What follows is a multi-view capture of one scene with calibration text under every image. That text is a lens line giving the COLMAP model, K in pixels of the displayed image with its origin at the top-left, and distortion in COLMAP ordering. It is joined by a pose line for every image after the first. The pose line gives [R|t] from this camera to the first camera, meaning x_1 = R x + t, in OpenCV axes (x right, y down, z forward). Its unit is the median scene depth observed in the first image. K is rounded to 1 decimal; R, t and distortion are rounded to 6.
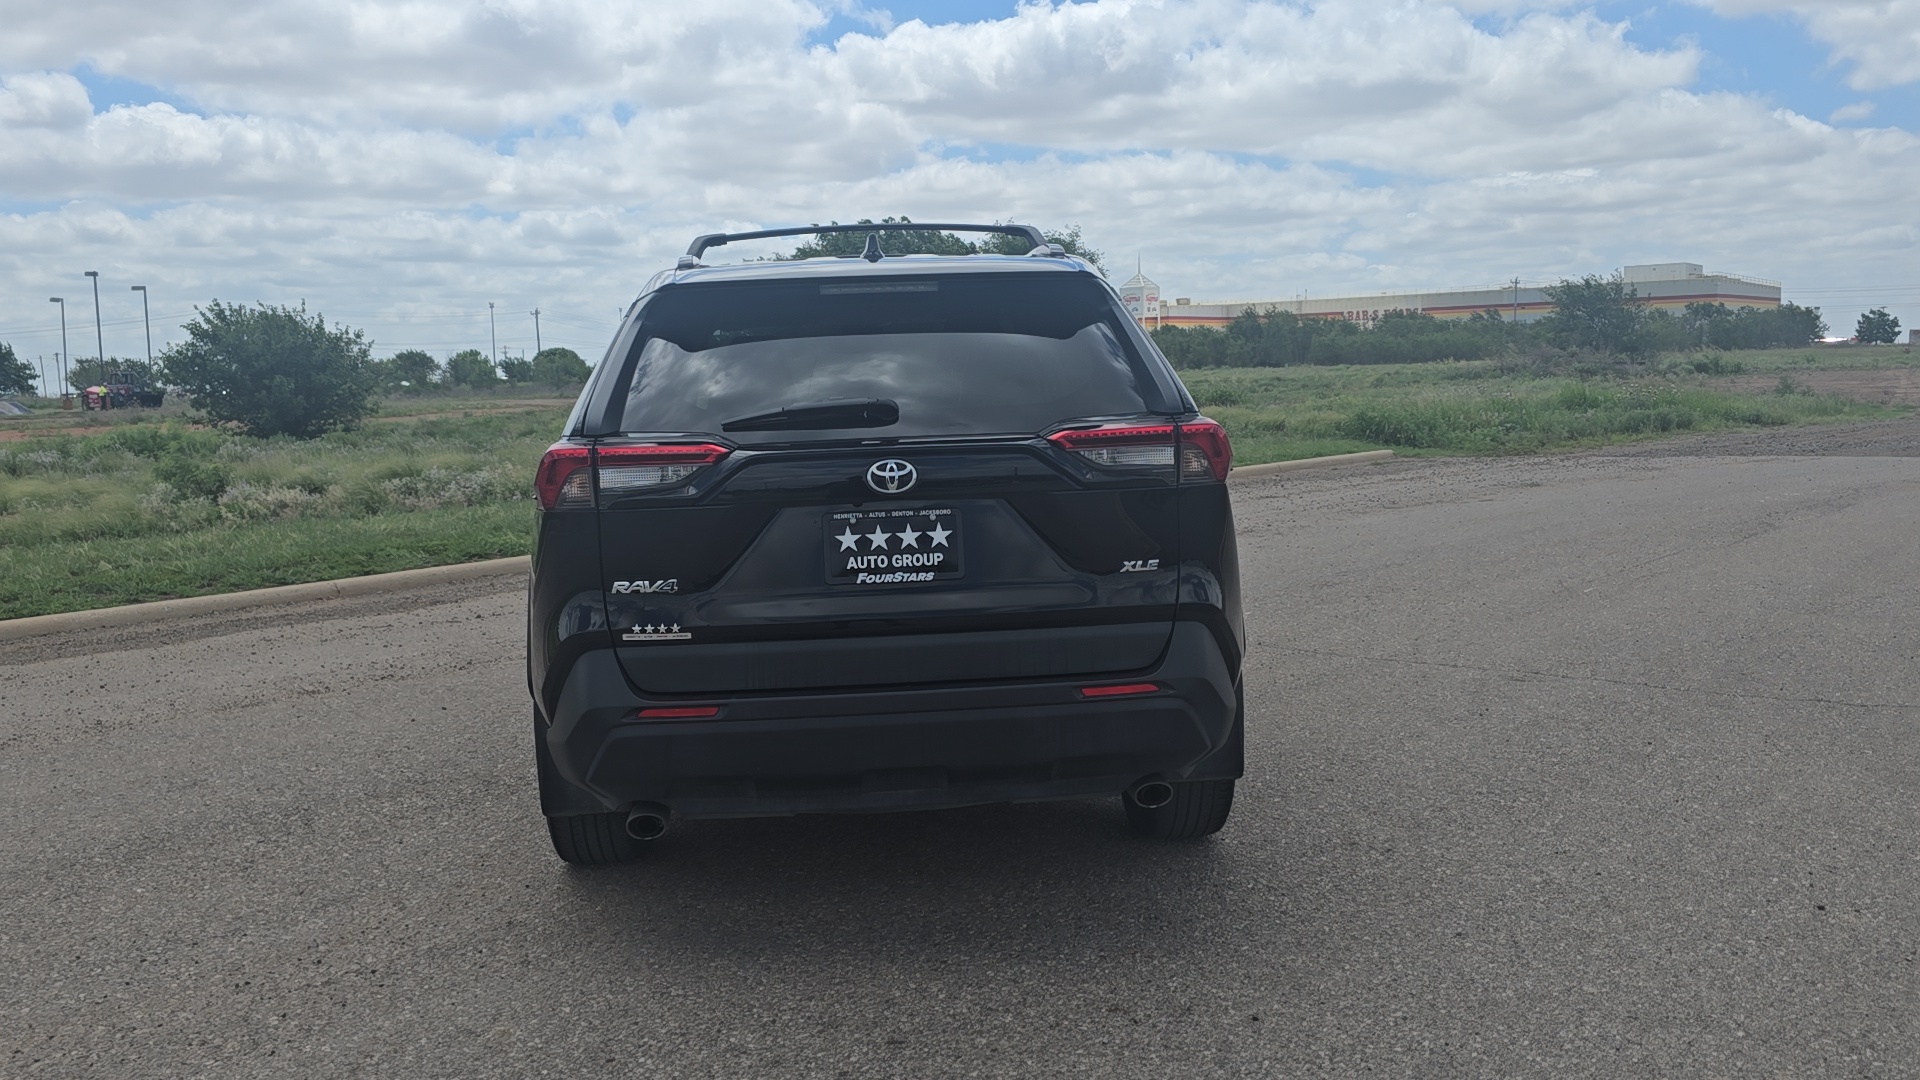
lens RADIAL K [[1581.9, 0, 956.6], [0, 1581.9, 525.9], [0, 0, 1]] dist [0.009046, -0.010081]
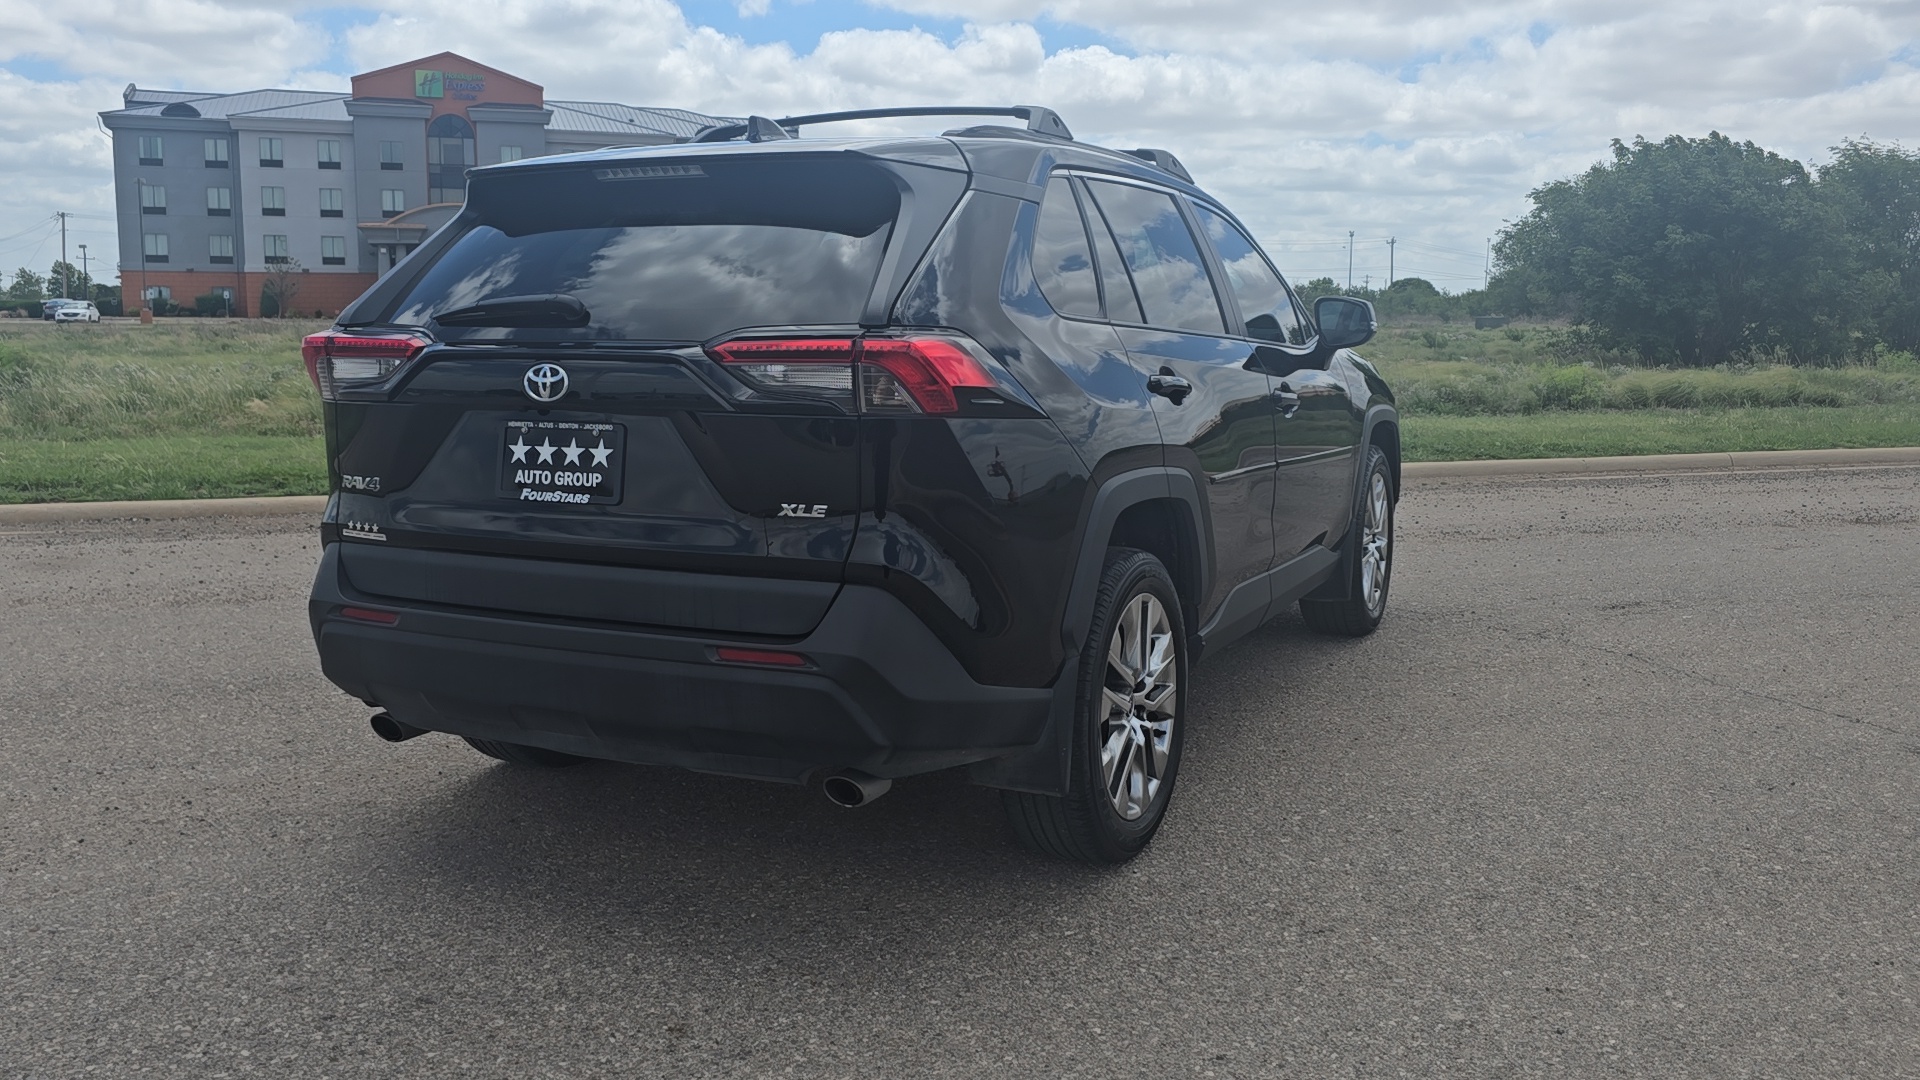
lens RADIAL K [[1581.9, 0, 958.9], [0, 1581.9, 493.4], [0, 0, 1]] dist [0.009046, -0.010081]
pose [[0.863013, 0.090021, -0.497097, 0.600429], [-0.078244, 0.995940, 0.044518, -0.026698], [0.499086, 0.000475, 0.866552, 0.339872]]
